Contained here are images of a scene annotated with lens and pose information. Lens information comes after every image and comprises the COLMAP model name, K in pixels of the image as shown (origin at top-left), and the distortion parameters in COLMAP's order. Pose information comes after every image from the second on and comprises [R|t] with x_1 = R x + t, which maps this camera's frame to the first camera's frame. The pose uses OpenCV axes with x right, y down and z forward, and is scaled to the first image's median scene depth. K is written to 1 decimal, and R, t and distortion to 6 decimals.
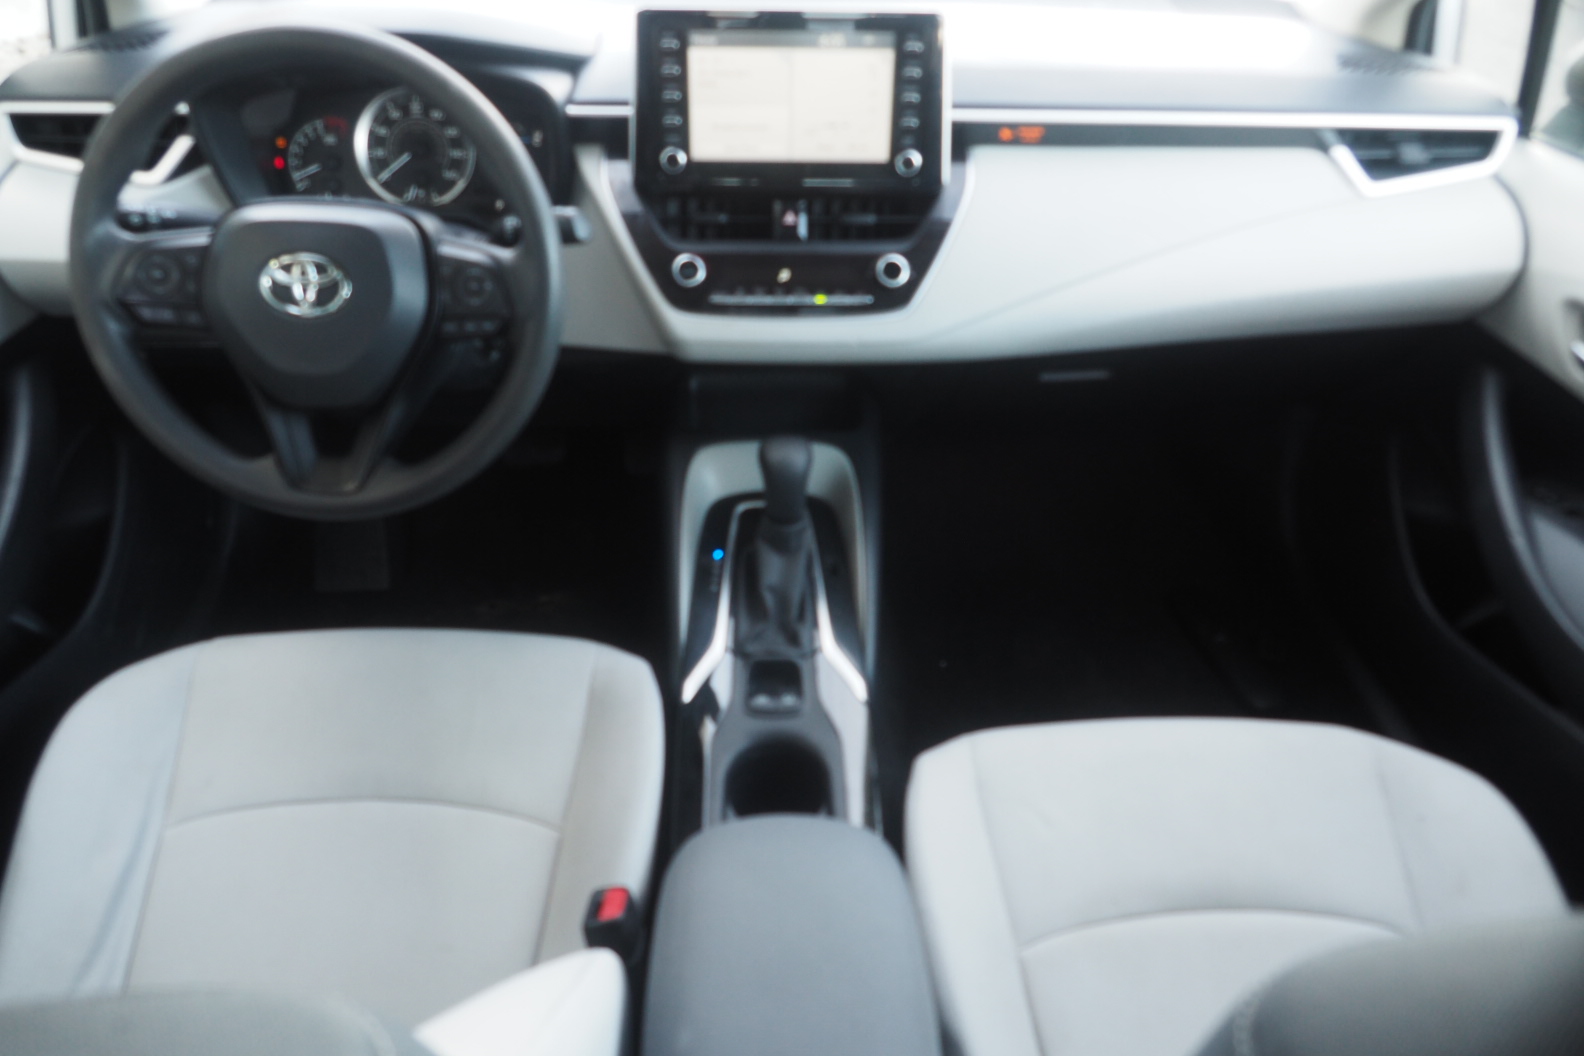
lens RADIAL K [[1128.0, 0, 792.0], [0, 1128.0, 528.0], [0, 0, 1]] dist [-0.010370, -0.000347]
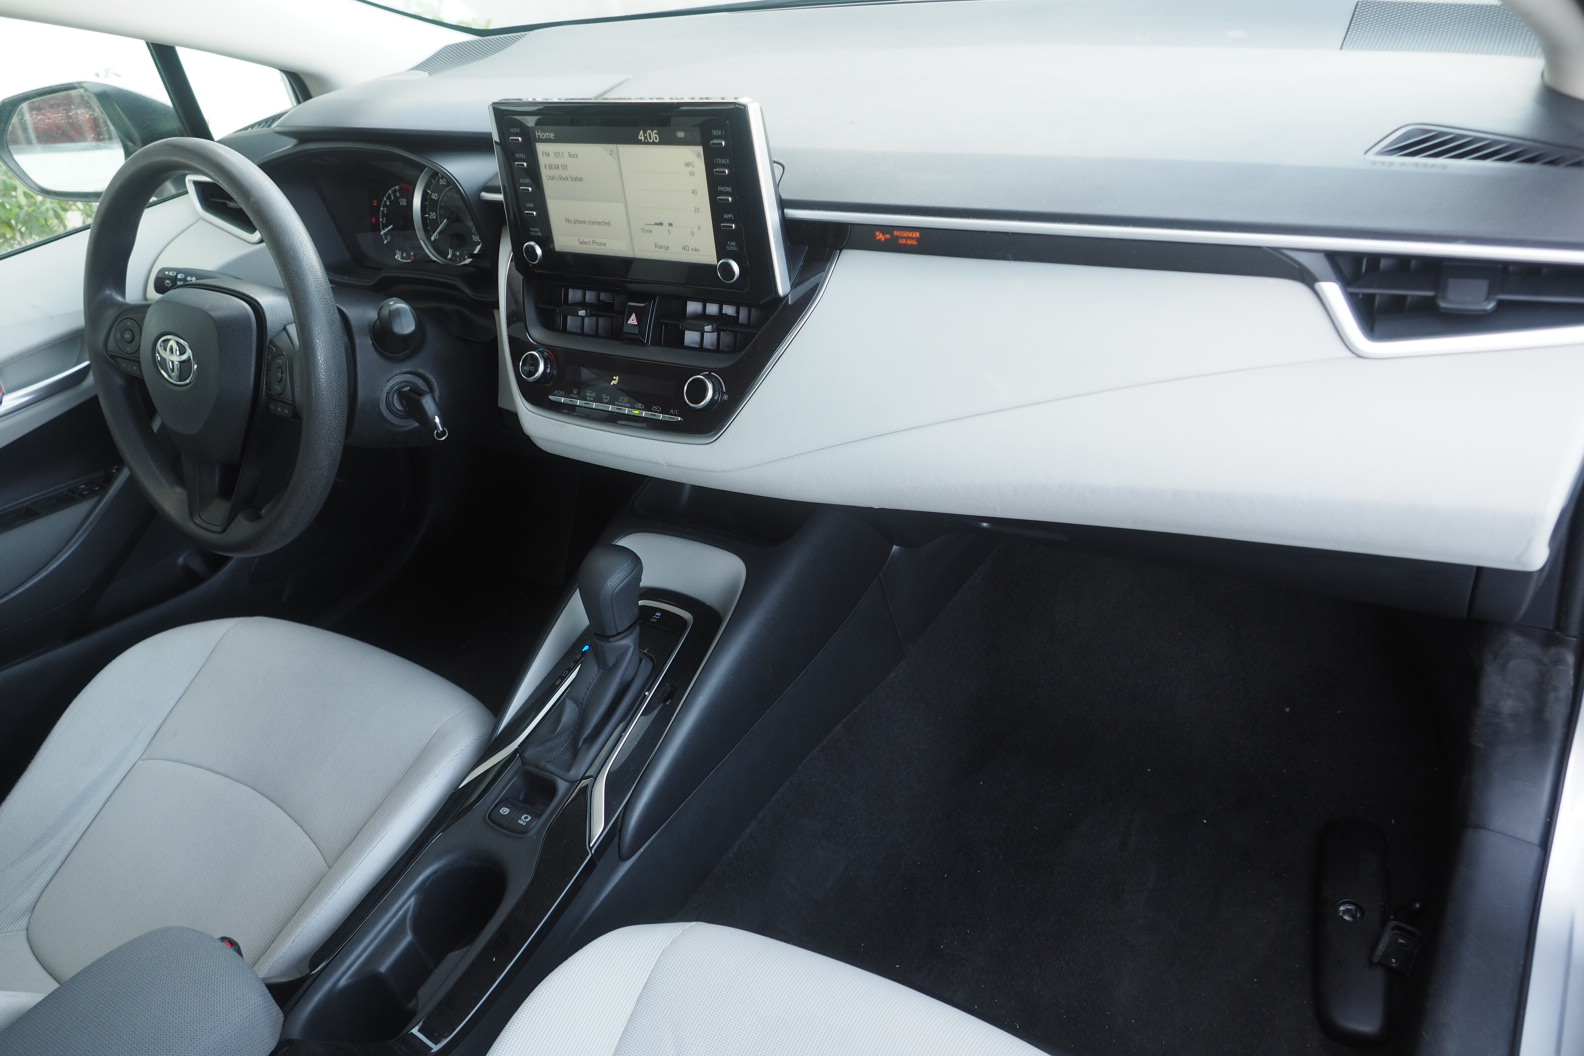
lens RADIAL K [[1197.9, 0, 792.0], [0, 1197.9, 528.0], [0, 0, 1]] dist [-0.020093, 0.003301]
pose [[0.815242, 0.188793, -0.547483, 0.679045], [-0.172393, 0.981626, 0.081797, -0.210760], [0.552866, 0.027698, 0.832810, 0.258712]]
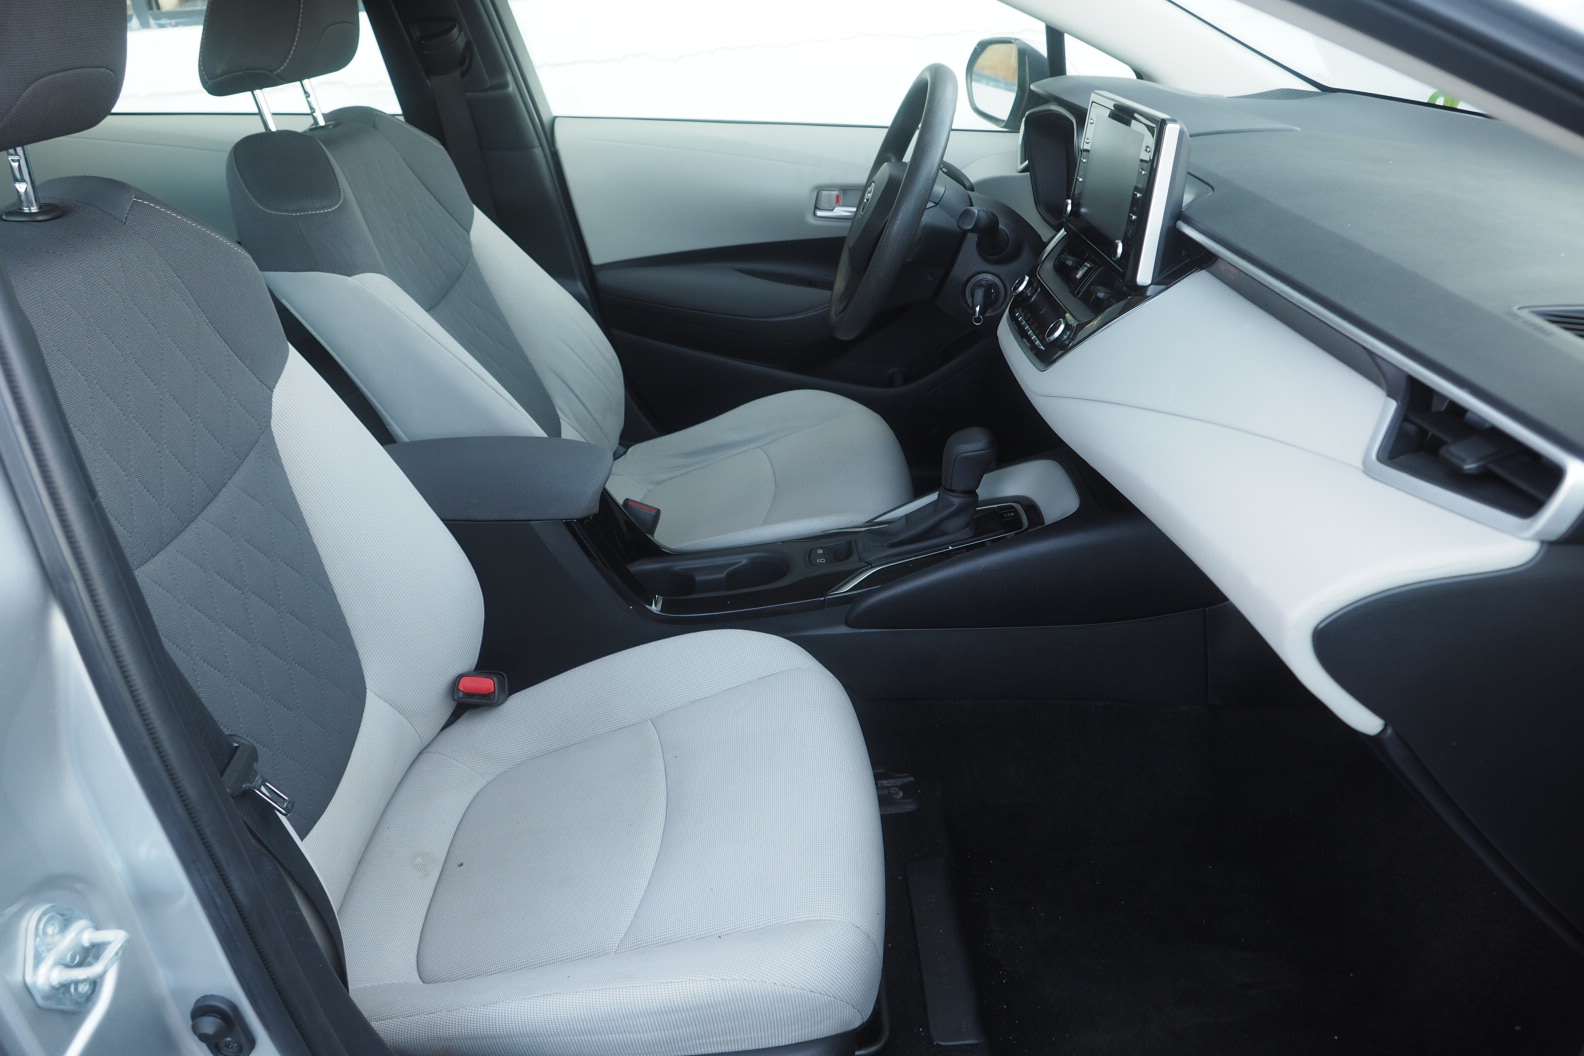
lens RADIAL K [[1197.9, 0, 792.0], [0, 1197.9, 528.0], [0, 0, 1]] dist [-0.020093, 0.003301]
pose [[-0.039095, 0.407341, -0.912439, 1.253981], [-0.559678, 0.747535, 0.357703, -0.358647], [0.827787, 0.524657, 0.198755, 0.655540]]
